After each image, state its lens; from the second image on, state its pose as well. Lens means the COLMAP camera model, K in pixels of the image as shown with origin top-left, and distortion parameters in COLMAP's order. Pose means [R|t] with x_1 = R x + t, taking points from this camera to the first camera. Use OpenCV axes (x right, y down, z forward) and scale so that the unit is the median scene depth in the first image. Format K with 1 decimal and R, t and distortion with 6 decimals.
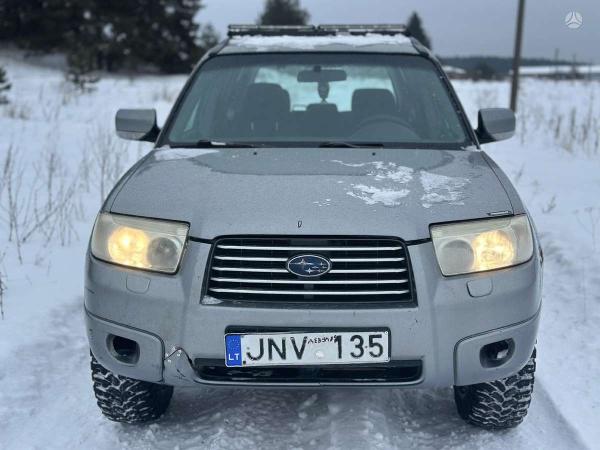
lens RADIAL K [[848.7, 0, 301.0], [0, 848.7, 234.5], [0, 0, 1]] dist [0.140764, 0.037388]
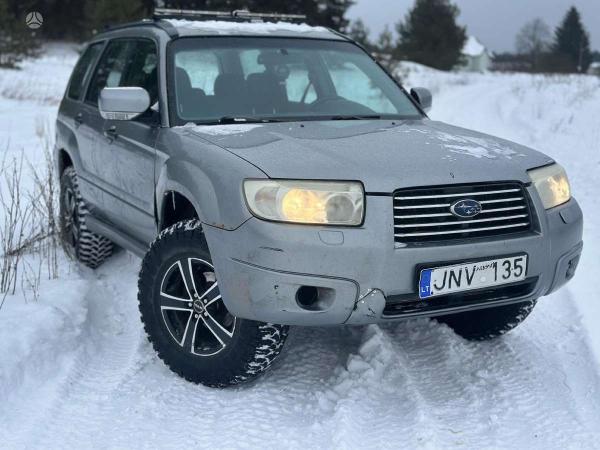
lens RADIAL K [[848.7, 0, 301.0], [0, 848.7, 234.5], [0, 0, 1]] dist [0.140764, 0.037388]
pose [[0.880326, -0.085573, 0.466586, -0.768805], [0.084246, 0.996162, 0.023748, 0.025041], [-0.466828, 0.018403, 0.884157, 0.032949]]
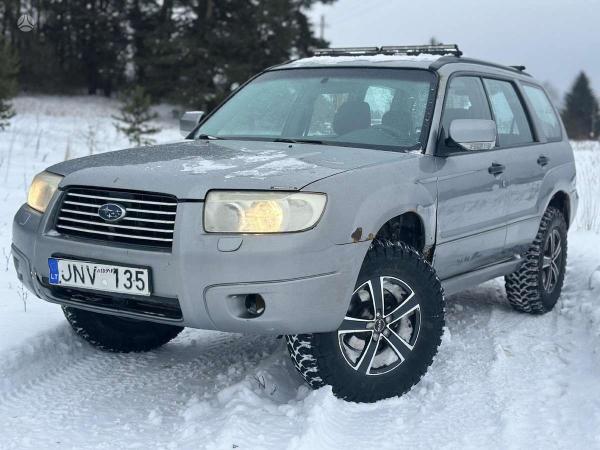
lens RADIAL K [[848.7, 0, 301.0], [0, 848.7, 234.5], [0, 0, 1]] dist [0.140764, 0.037388]
pose [[0.863872, 0.092699, -0.495108, 0.875168], [-0.126698, 0.991307, -0.035464, 0.078436], [0.487517, 0.093365, 0.868107, 0.045353]]
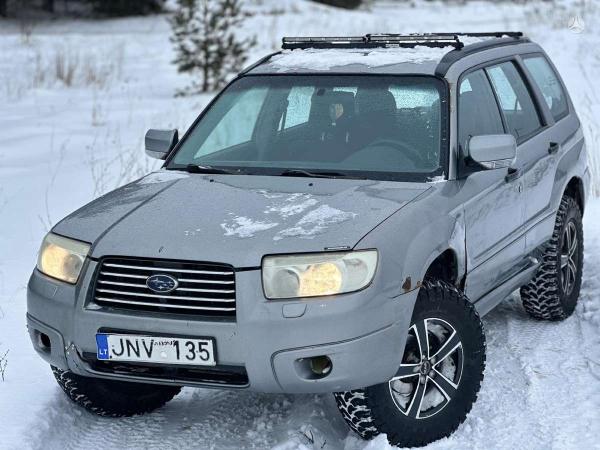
lens RADIAL K [[1370.1, 0, 300.0], [0, 1370.1, 225.0], [0, 0, 1]] dist [0.239656, 0.436614]
pose [[0.925533, 0.042600, -0.376262, 0.946446], [-0.045713, 0.998954, 0.000654, -0.058885], [0.375897, 0.016595, 0.926513, -0.785687]]
